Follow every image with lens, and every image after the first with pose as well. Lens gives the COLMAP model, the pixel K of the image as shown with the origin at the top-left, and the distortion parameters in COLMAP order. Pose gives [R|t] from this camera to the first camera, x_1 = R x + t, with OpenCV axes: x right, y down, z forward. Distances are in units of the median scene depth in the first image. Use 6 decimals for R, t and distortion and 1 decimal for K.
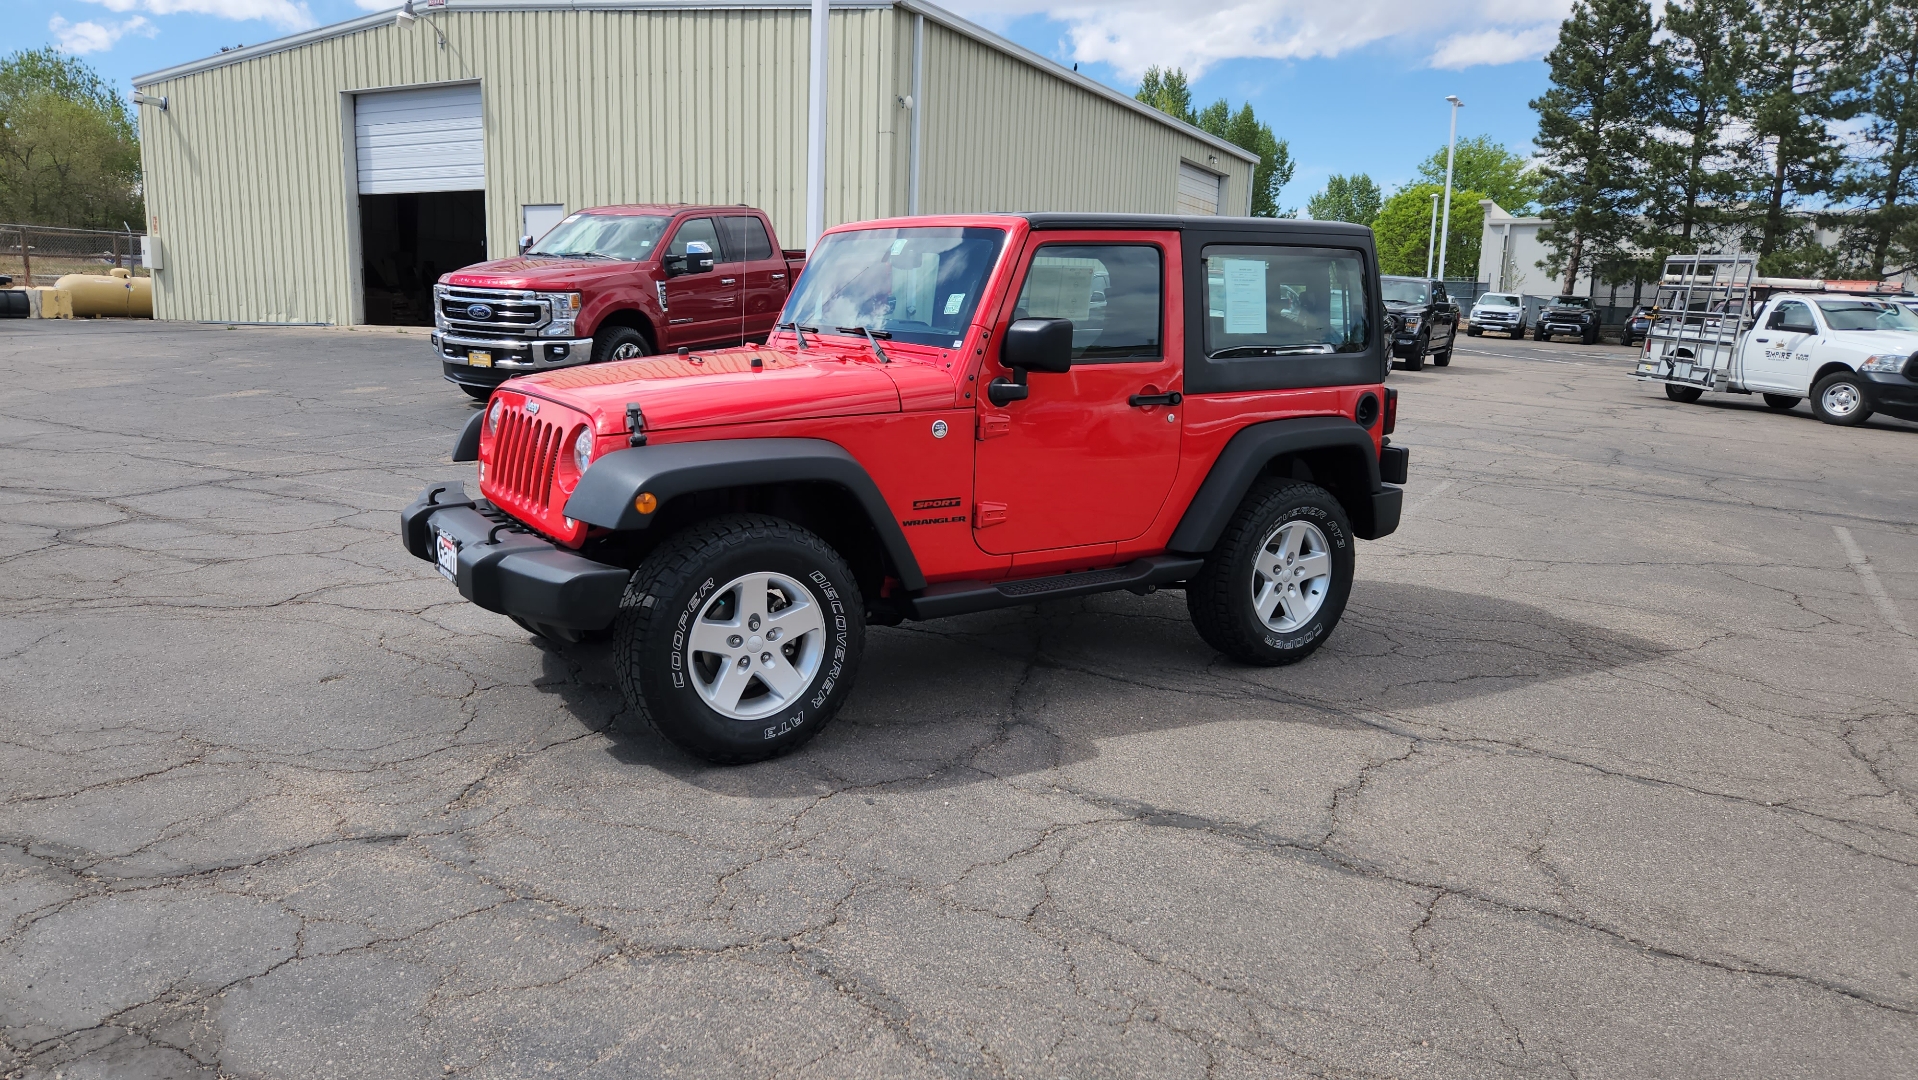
lens RADIAL K [[1282.9, 0, 921.6], [0, 1282.9, 530.4], [0, 0, 1]] dist [0.068059, -0.053158]
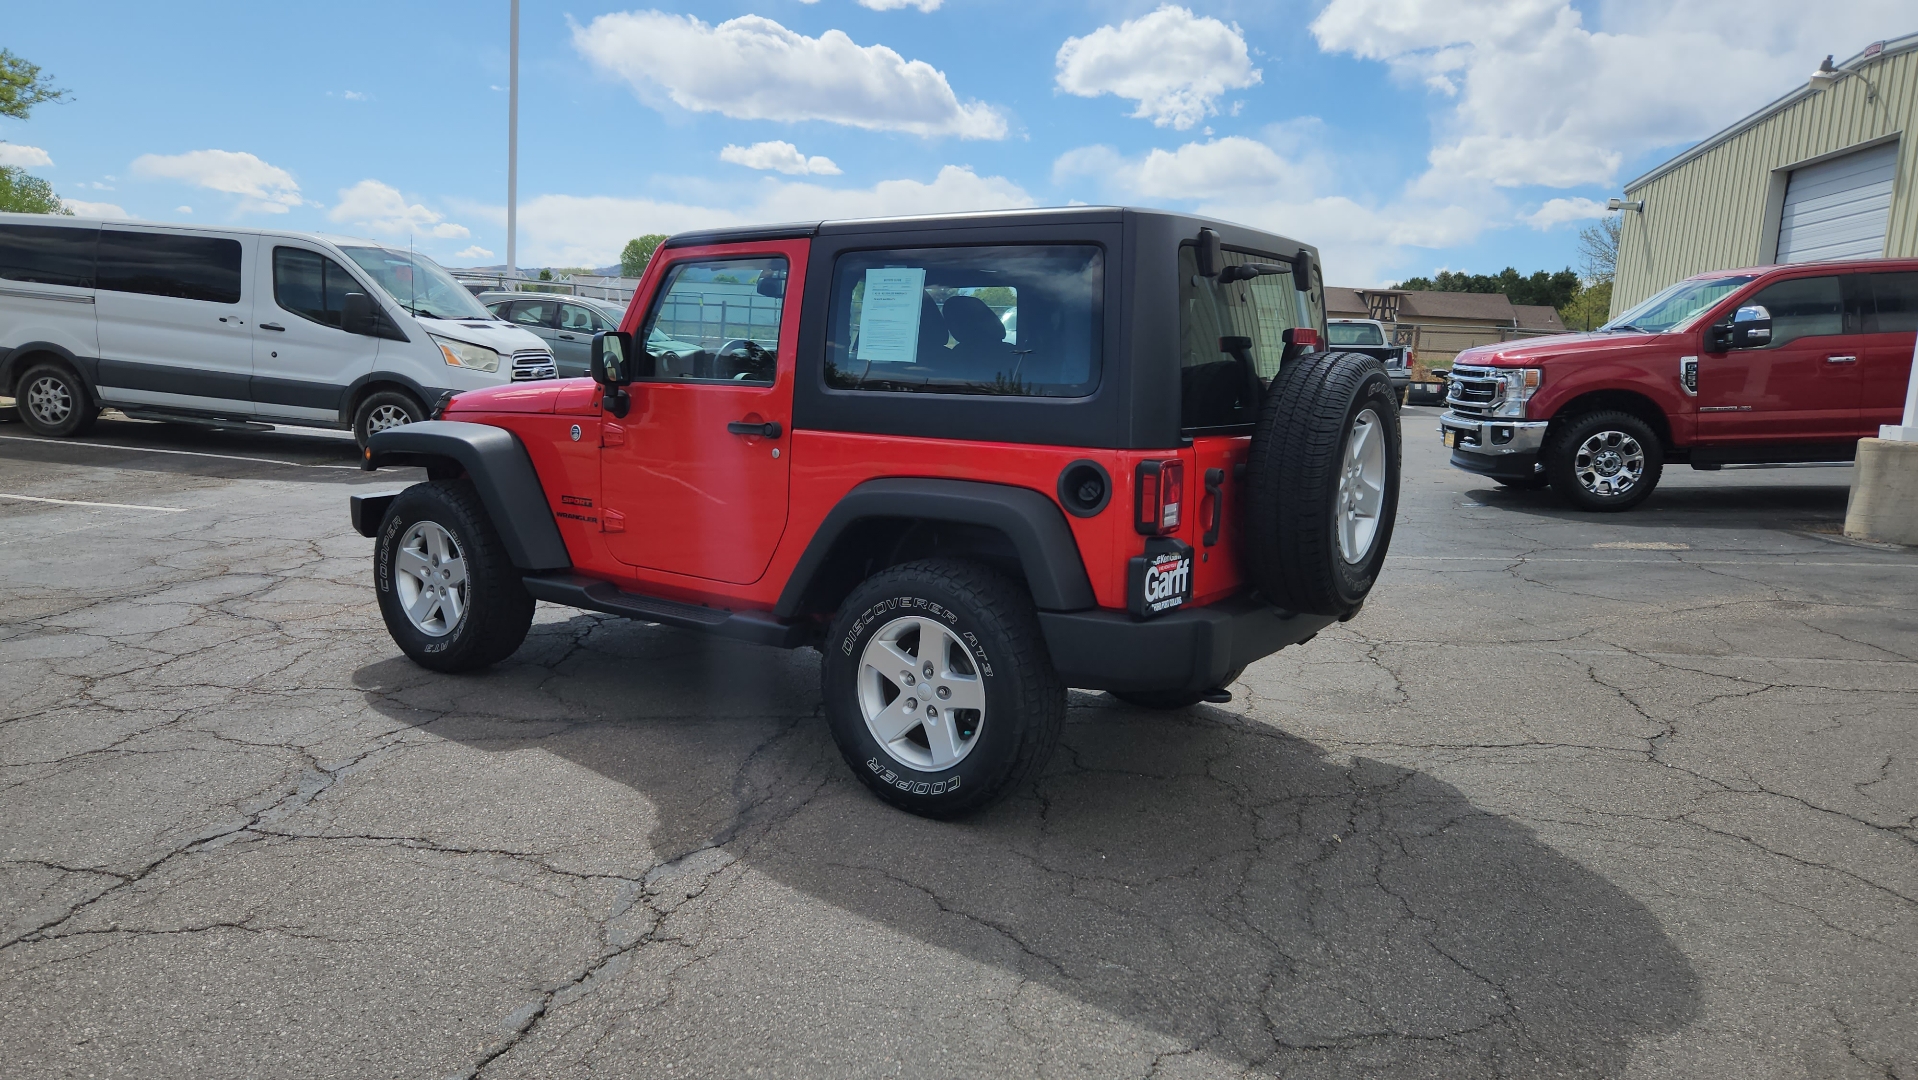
lens RADIAL K [[1283.2, 0, 927.7], [0, 1283.2, 528.5], [0, 0, 1]] dist [0.067968, -0.054466]
pose [[0.369487, 0.119291, -0.921547, 1.002420], [-0.196961, 0.979246, 0.047790, -0.096704], [0.908122, 0.163851, 0.385314, 0.750478]]
